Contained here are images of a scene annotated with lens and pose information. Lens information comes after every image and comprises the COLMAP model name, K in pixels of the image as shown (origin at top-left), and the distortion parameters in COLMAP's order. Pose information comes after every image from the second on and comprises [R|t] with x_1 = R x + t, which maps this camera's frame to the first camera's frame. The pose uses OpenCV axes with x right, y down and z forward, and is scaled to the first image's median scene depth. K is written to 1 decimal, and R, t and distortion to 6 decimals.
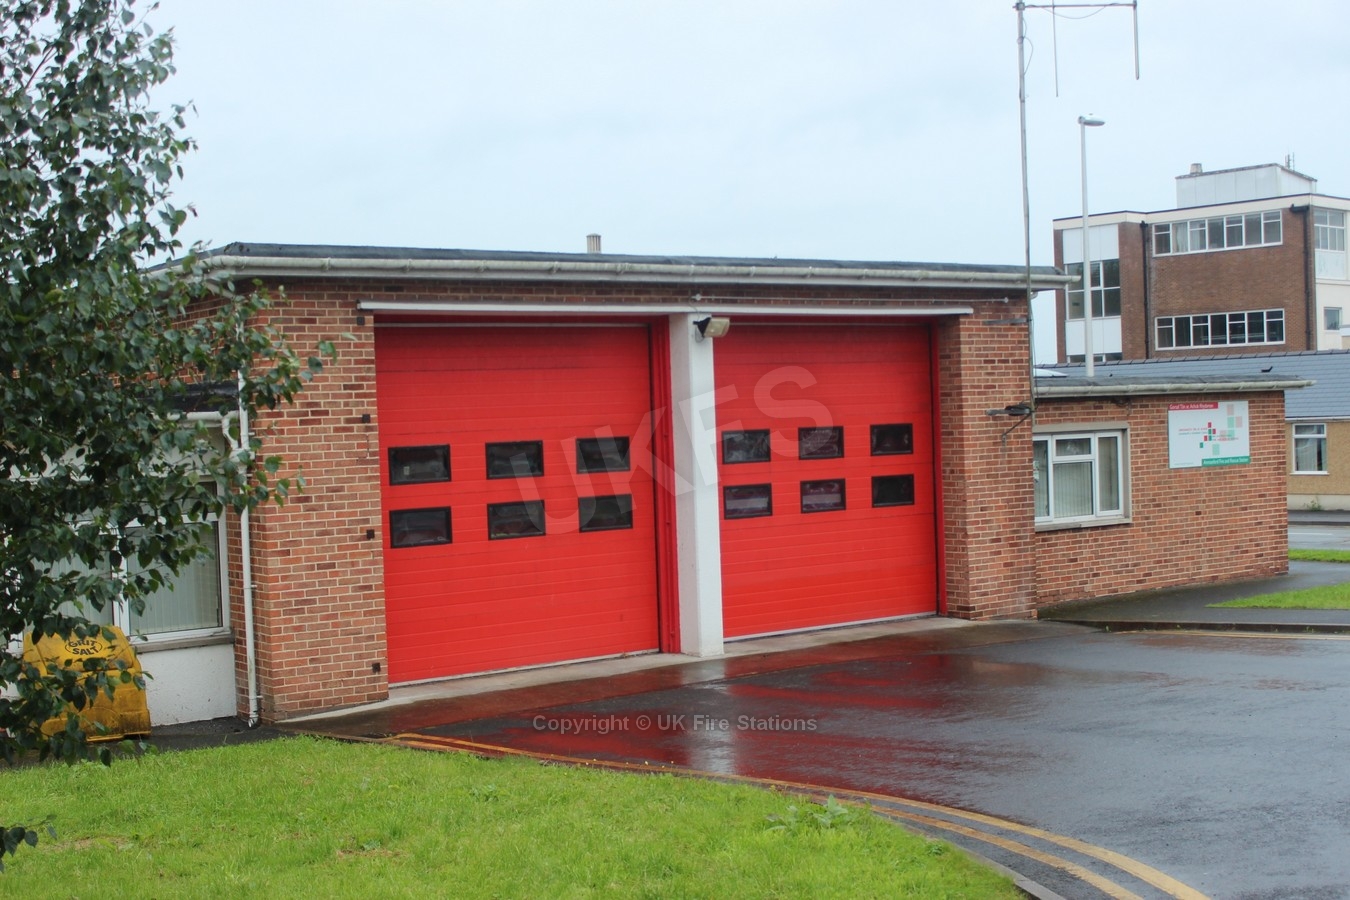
lens RADIAL K [[1751.5, 0, 646.7], [0, 1751.5, 509.2], [0, 0, 1]] dist [-0.064593, 0.000000]
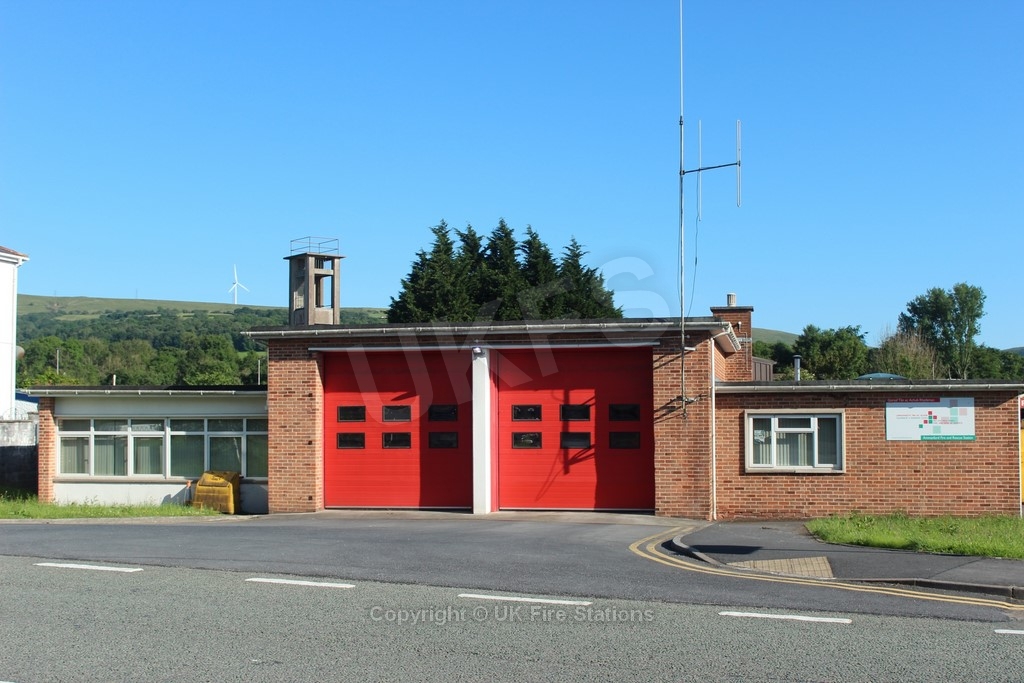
lens RADIAL K [[1328.5, 0, 480.8], [0, 1328.5, 379.8], [0, 0, 1]] dist [-0.064593, 0.000000]
pose [[0.673788, 0.009629, -0.738862, 0.967231], [-0.059606, 0.997365, -0.041358, -0.007646], [0.736516, 0.071907, 0.672587, -0.049137]]
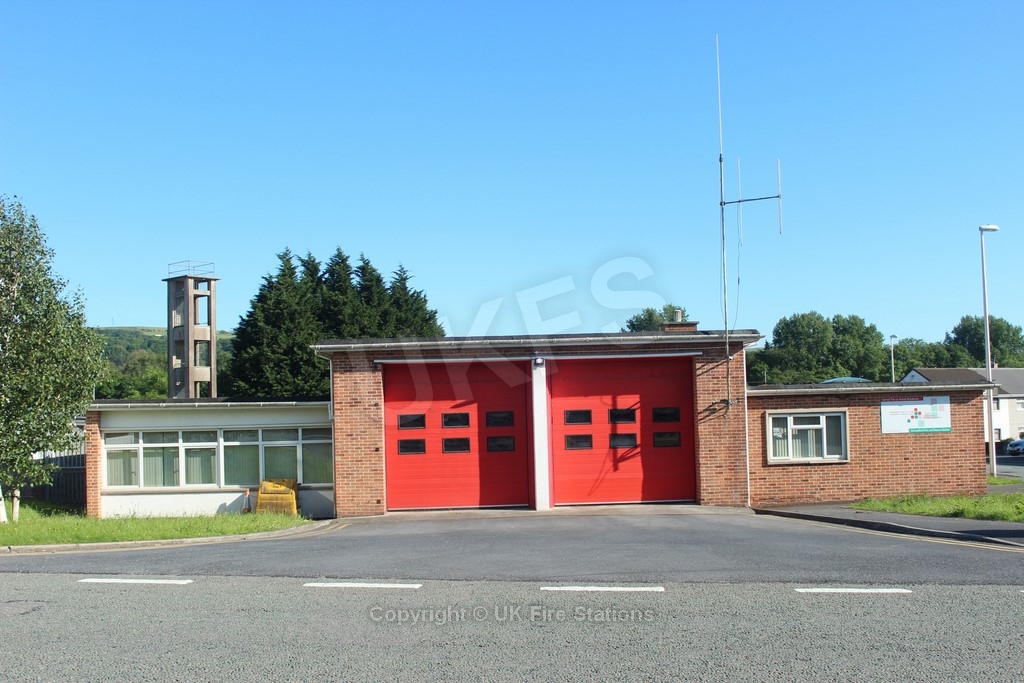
lens RADIAL K [[1102.2, 0, 500.9], [0, 1102.2, 385.5], [0, 0, 1]] dist [-0.092450, 0.000000]
pose [[0.830937, -0.001430, -0.556364, 0.635726], [-0.033183, 0.998089, -0.052124, -0.000969], [0.555376, 0.061774, 0.829302, -0.175865]]
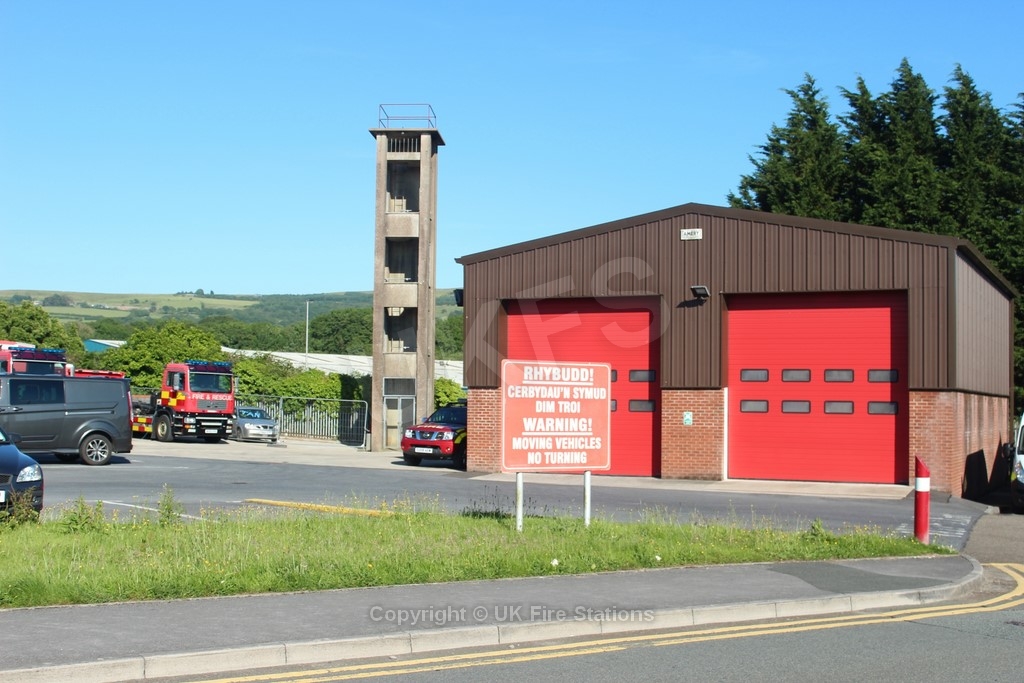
lens RADIAL K [[1328.5, 0, 499.7], [0, 1328.5, 409.6], [0, 0, 1]] dist [-0.064593, 0.000000]
pose [[0.008400, 0.035477, -0.999335, 0.439121], [-0.067027, 0.997143, 0.034836, -0.063743], [0.997716, 0.066690, 0.010754, 2.044885]]
